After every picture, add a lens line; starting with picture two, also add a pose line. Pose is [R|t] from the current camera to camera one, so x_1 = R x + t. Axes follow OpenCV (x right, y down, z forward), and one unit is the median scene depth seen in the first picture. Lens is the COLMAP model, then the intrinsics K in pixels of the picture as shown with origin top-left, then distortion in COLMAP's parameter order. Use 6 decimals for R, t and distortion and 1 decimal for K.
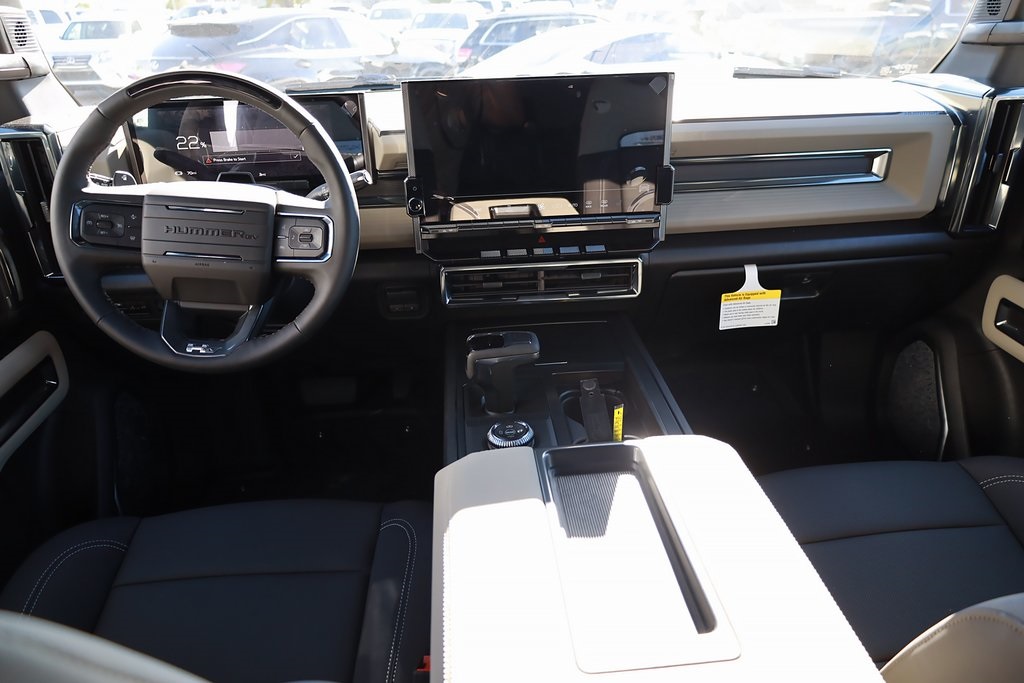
lens RADIAL K [[698.0, 0, 512.0], [0, 698.0, 341.5], [0, 0, 1]] dist [-0.008430, 0.000711]
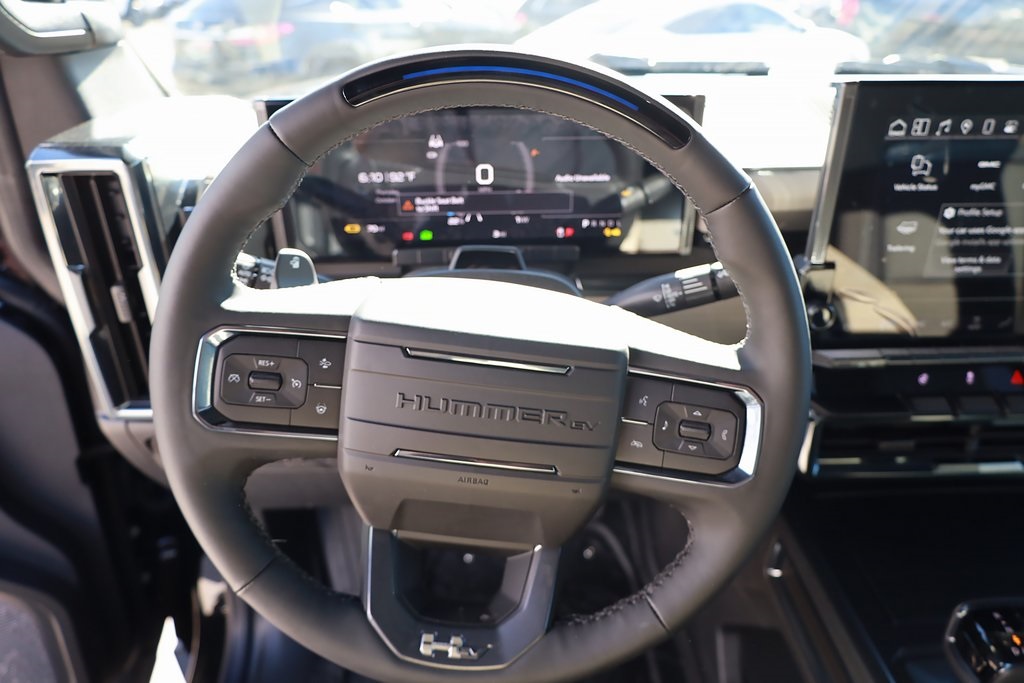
lens RADIAL K [[814.0, 0, 513.3], [0, 814.0, 409.9], [0, 0, 1]] dist [0.044580, -0.125364]
pose [[0.996475, 0.057268, -0.061309, -0.297235], [-0.053928, 0.997040, 0.054806, -0.143590], [0.064266, -0.051307, 0.996613, 0.360624]]
